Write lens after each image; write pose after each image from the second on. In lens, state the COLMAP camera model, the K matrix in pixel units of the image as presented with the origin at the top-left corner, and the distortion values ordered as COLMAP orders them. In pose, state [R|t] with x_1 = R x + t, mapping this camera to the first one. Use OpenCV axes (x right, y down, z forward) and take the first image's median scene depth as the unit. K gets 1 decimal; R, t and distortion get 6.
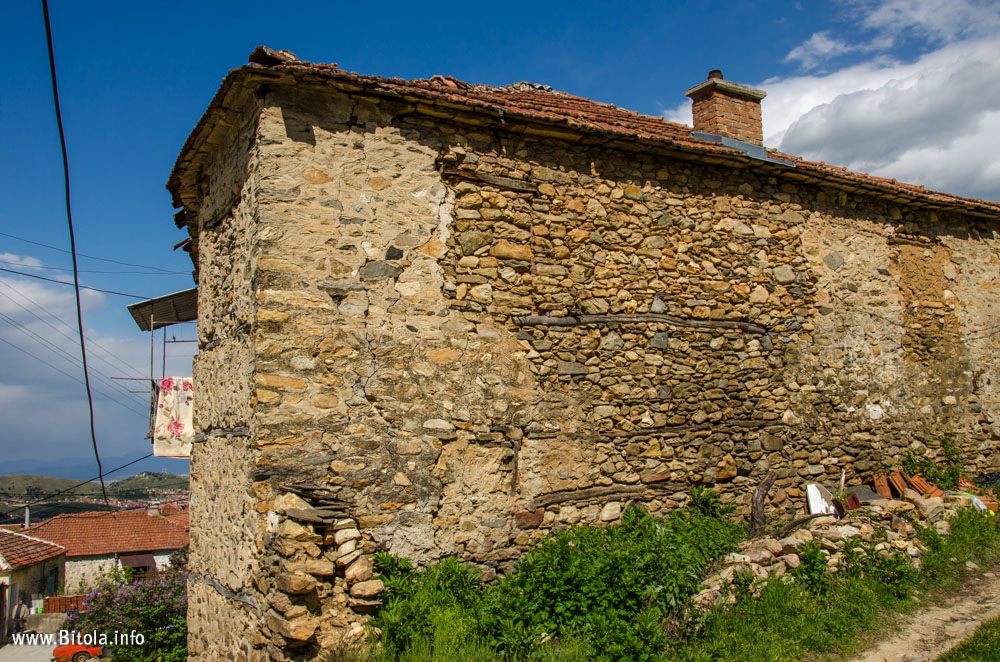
lens RADIAL K [[813.9, 0, 500.2], [0, 813.9, 347.3], [0, 0, 1]] dist [-0.118464, 0.163667]
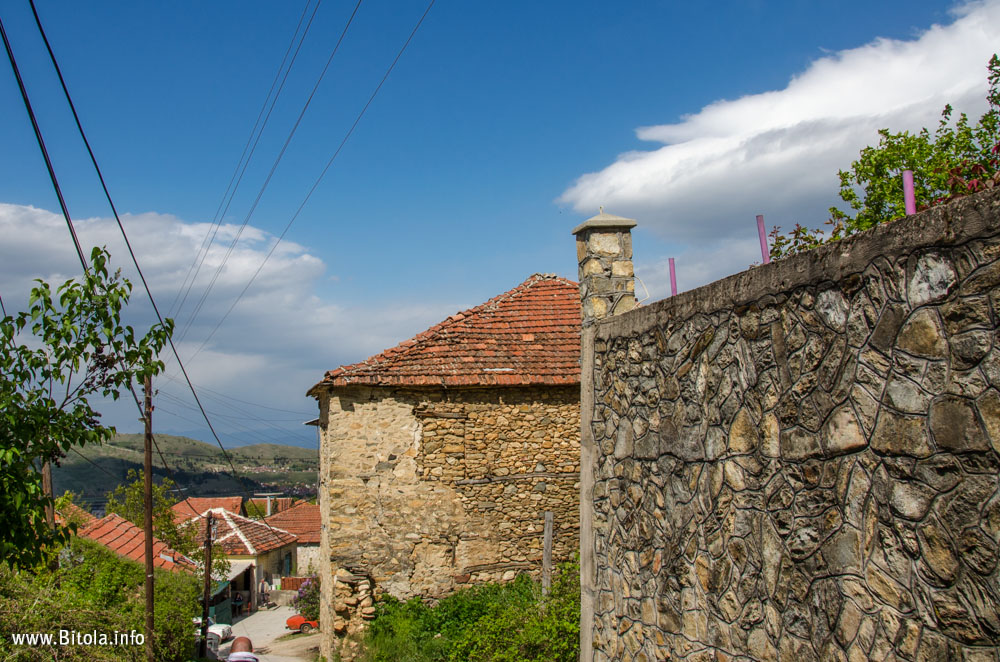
lens RADIAL K [[807.8, 0, 500.0], [0, 807.8, 331.0], [0, 0, 1]] dist [-0.149570, 0.114633]
pose [[0.968424, -0.028003, -0.247731, 0.657686], [0.025356, 0.999582, -0.013869, -0.395629], [0.248016, 0.007150, 0.968729, -0.969985]]
